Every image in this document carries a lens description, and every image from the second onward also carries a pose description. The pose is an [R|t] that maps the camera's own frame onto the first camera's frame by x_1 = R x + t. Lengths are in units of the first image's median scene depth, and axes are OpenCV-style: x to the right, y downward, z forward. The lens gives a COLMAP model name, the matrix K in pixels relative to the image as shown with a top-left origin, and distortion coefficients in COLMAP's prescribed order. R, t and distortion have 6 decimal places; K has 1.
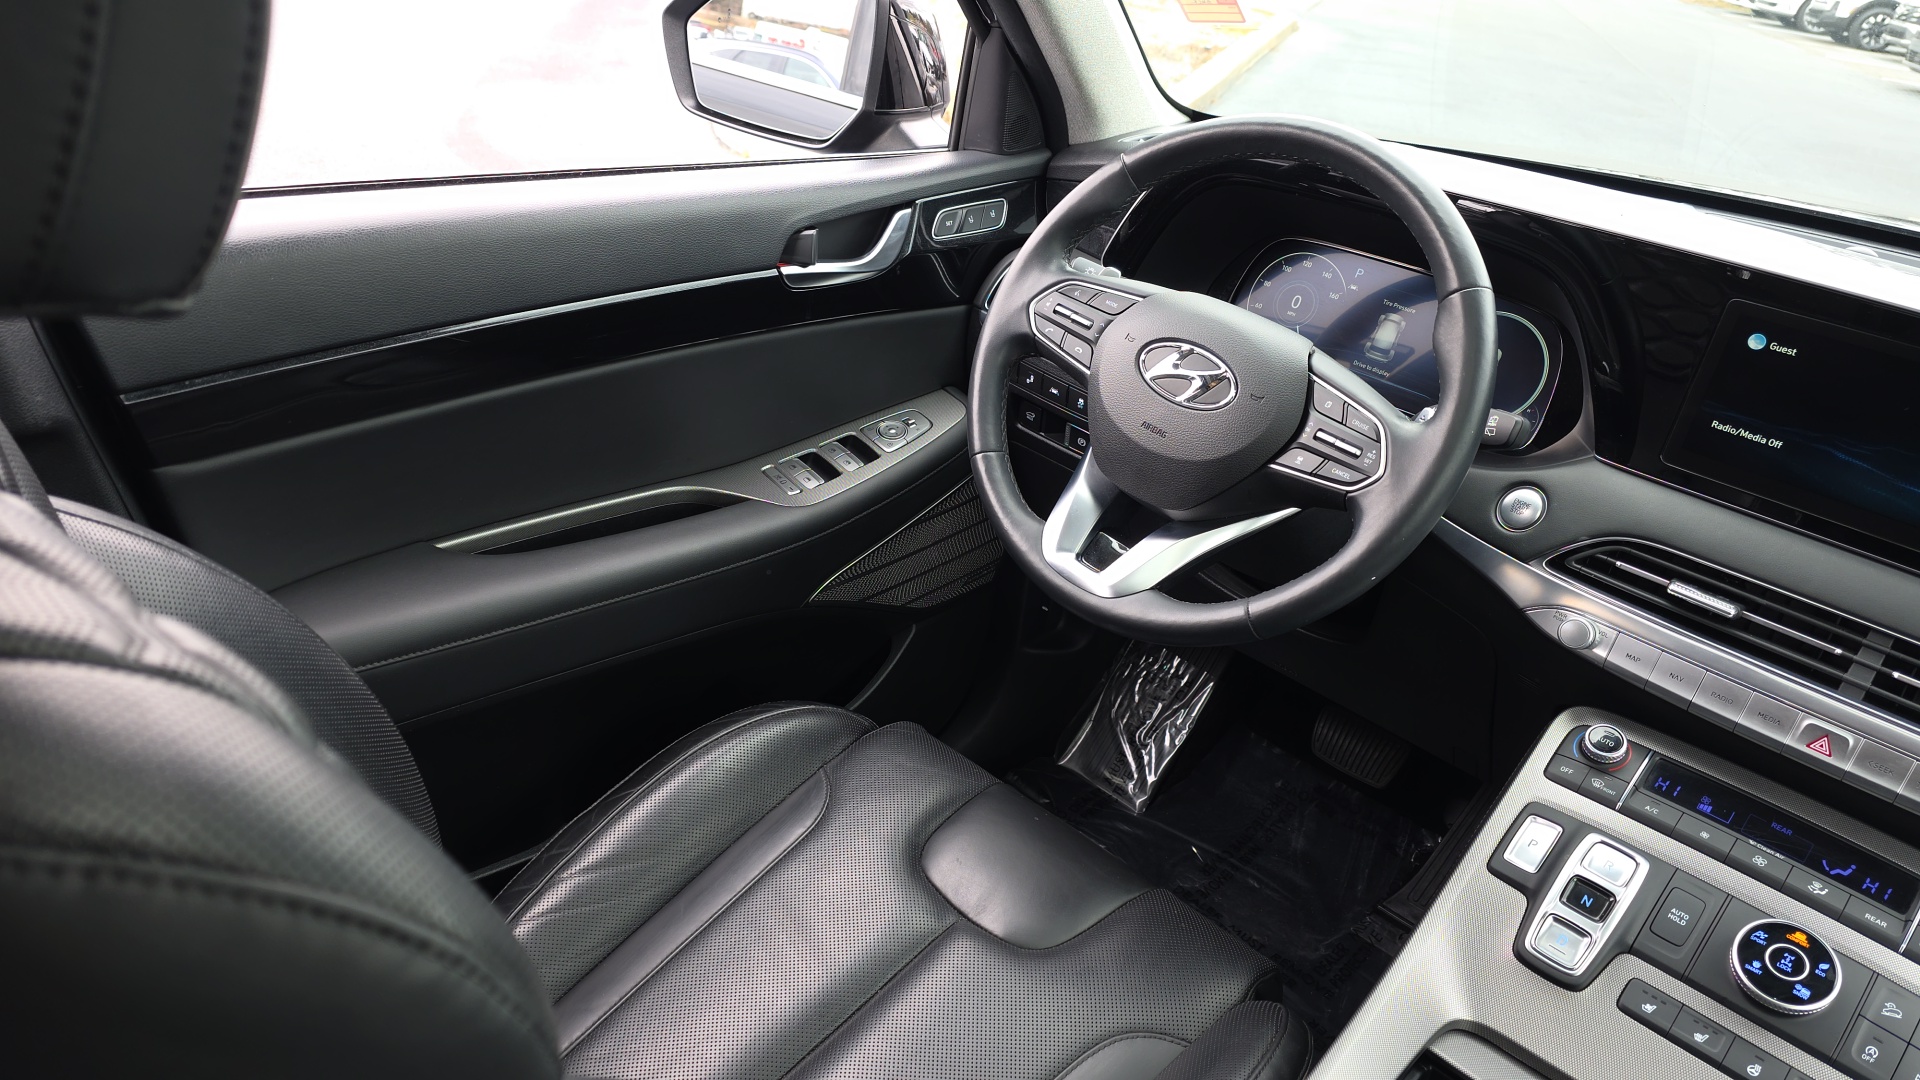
lens RADIAL K [[1322.4, 0, 911.4], [0, 1322.4, 536.6], [0, 0, 1]] dist [0.054963, -0.051184]
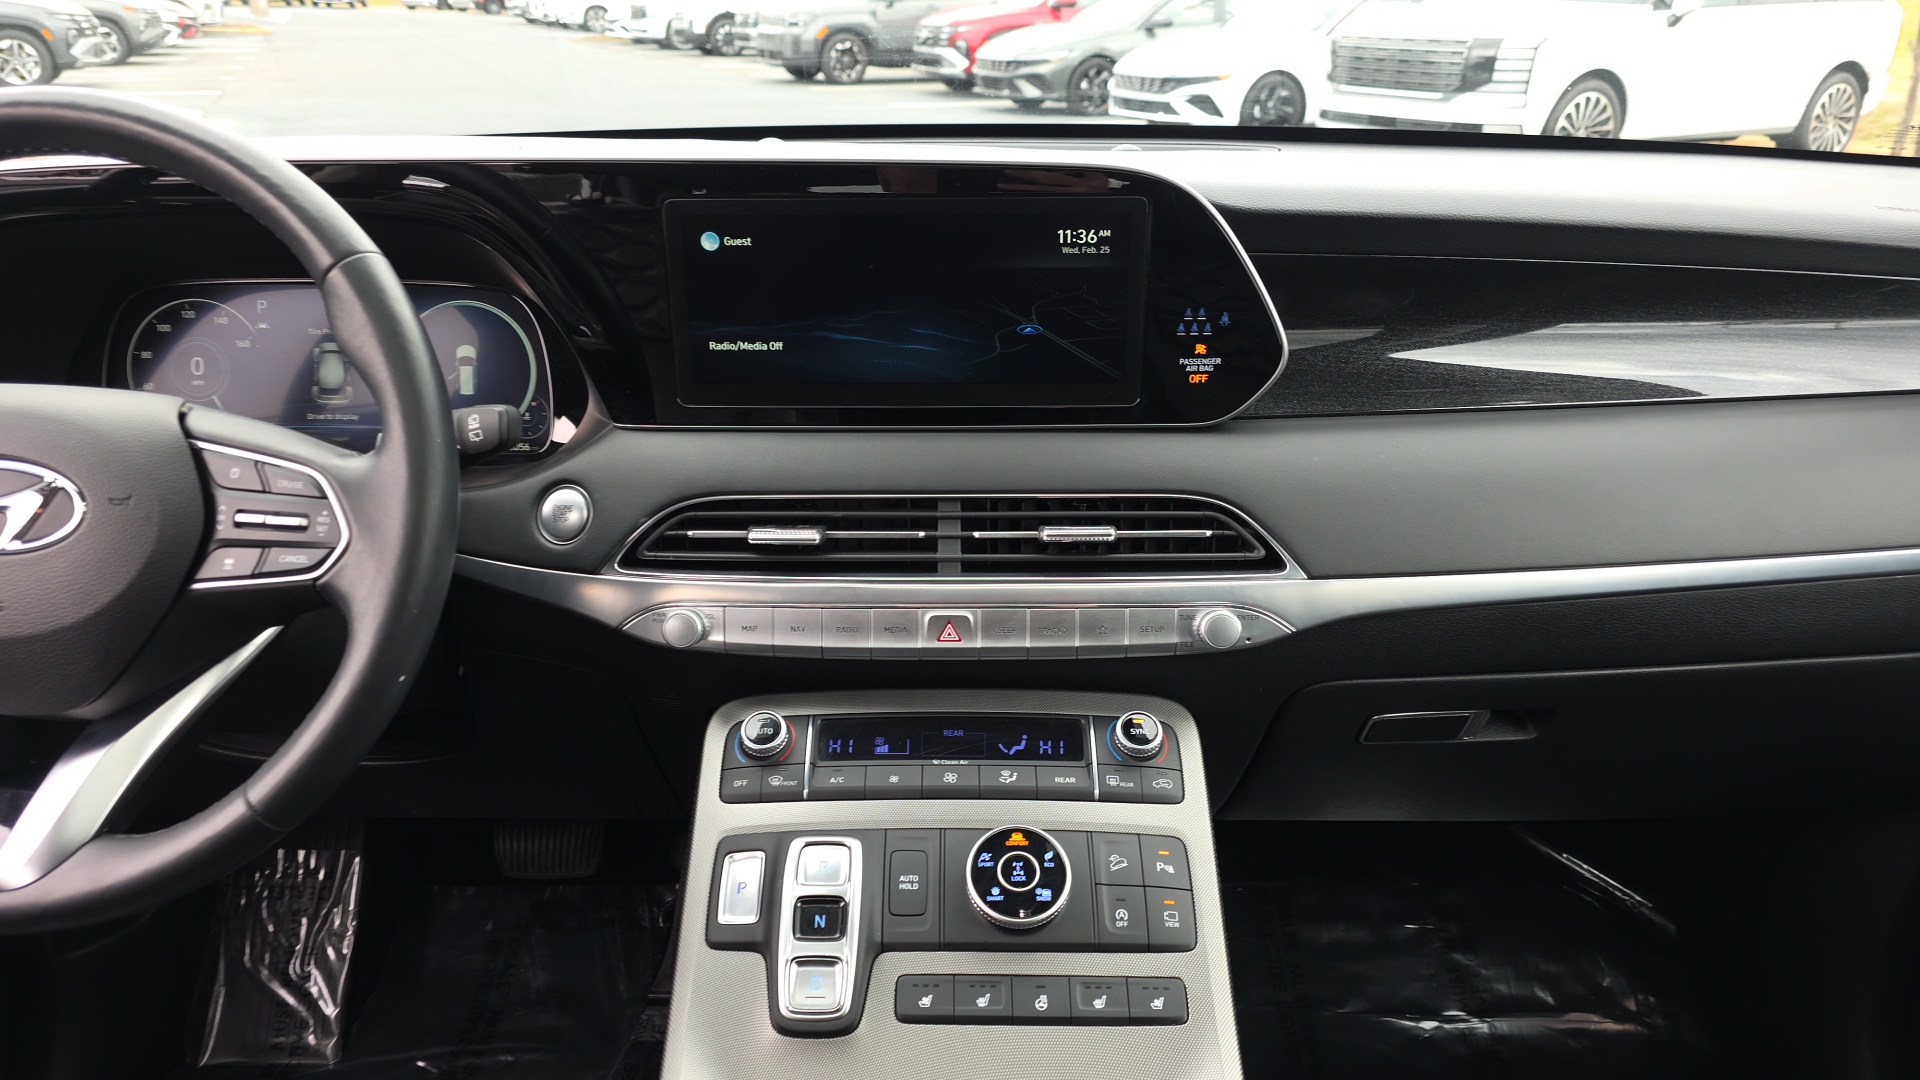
lens RADIAL K [[1291.2, 0, 946.7], [0, 1291.2, 559.2], [0, 0, 1]] dist [0.087119, -0.074118]
pose [[0.724053, -0.377453, 0.577301, 0.170024], [0.397489, 0.912360, 0.097990, 0.019503], [-0.563693, 0.158521, 0.810630, 0.252327]]
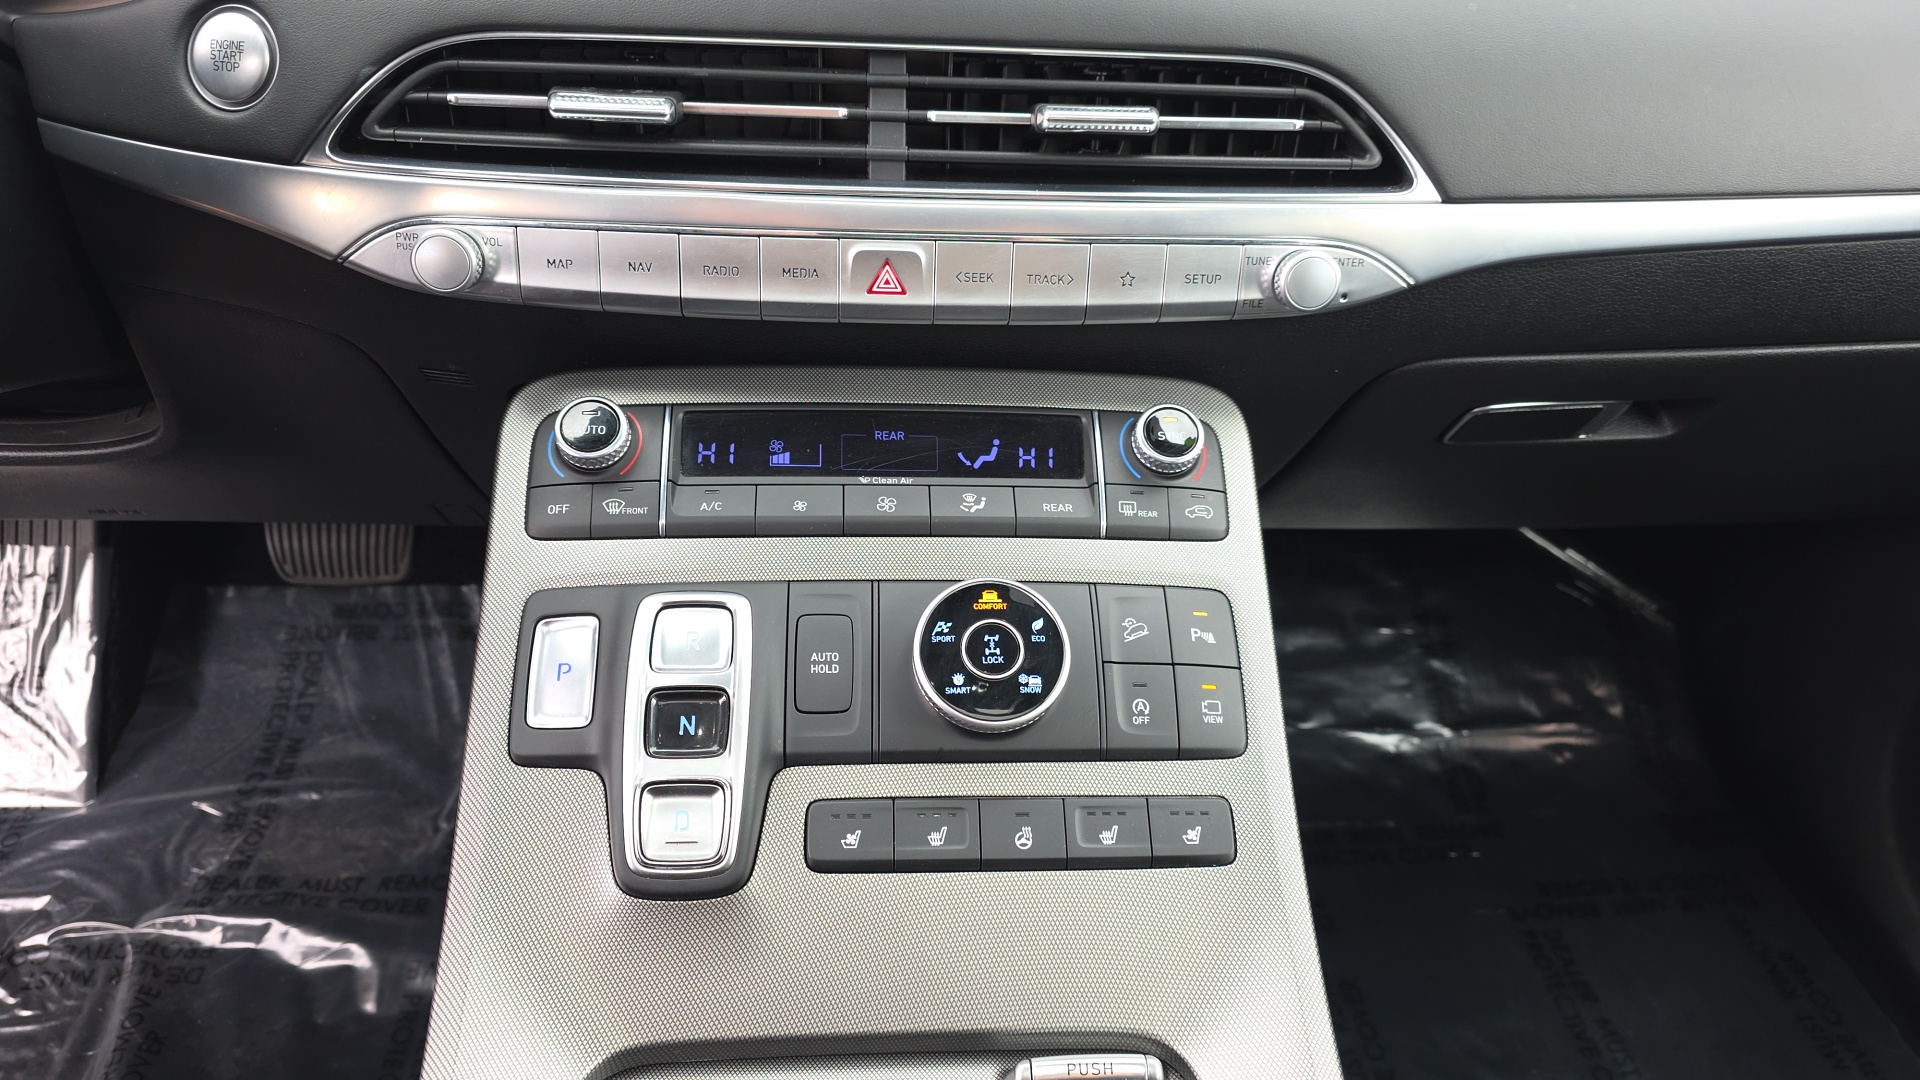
lens RADIAL K [[1292.2, 0, 960.0], [0, 1292.2, 540.0], [0, 0, 1]] dist [0.082372, -0.142599]
pose [[0.675422, -0.509145, 0.533457, 0.315544], [0.362201, 0.859174, 0.361428, 0.055744], [-0.642352, -0.050898, 0.764718, 0.500021]]
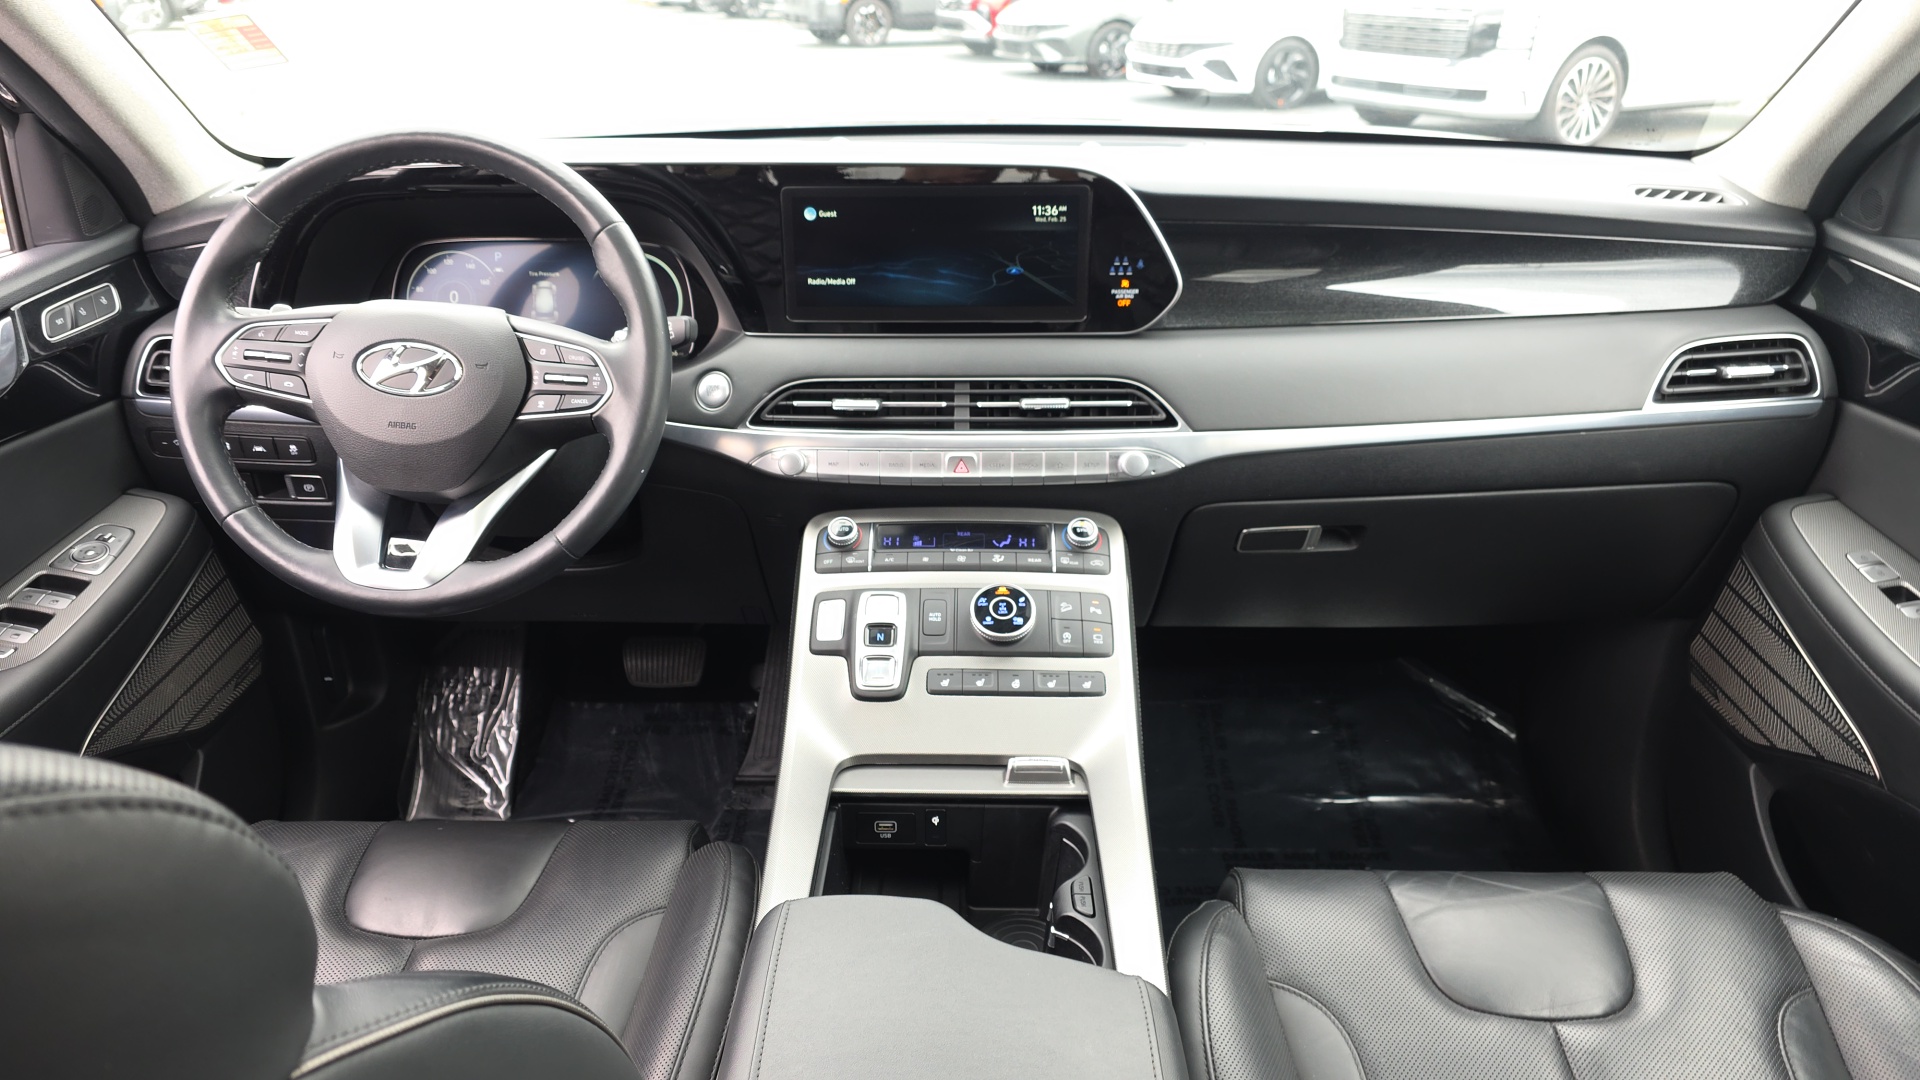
lens RADIAL K [[1354.5, 0, 939.0], [0, 1354.5, 548.0], [0, 0, 1]] dist [0.111361, -0.135583]
pose [[0.737891, -0.378347, 0.558902, -0.164053], [0.393950, 0.913838, 0.098508, 0.075333], [-0.548016, 0.147491, 0.823362, -0.150111]]
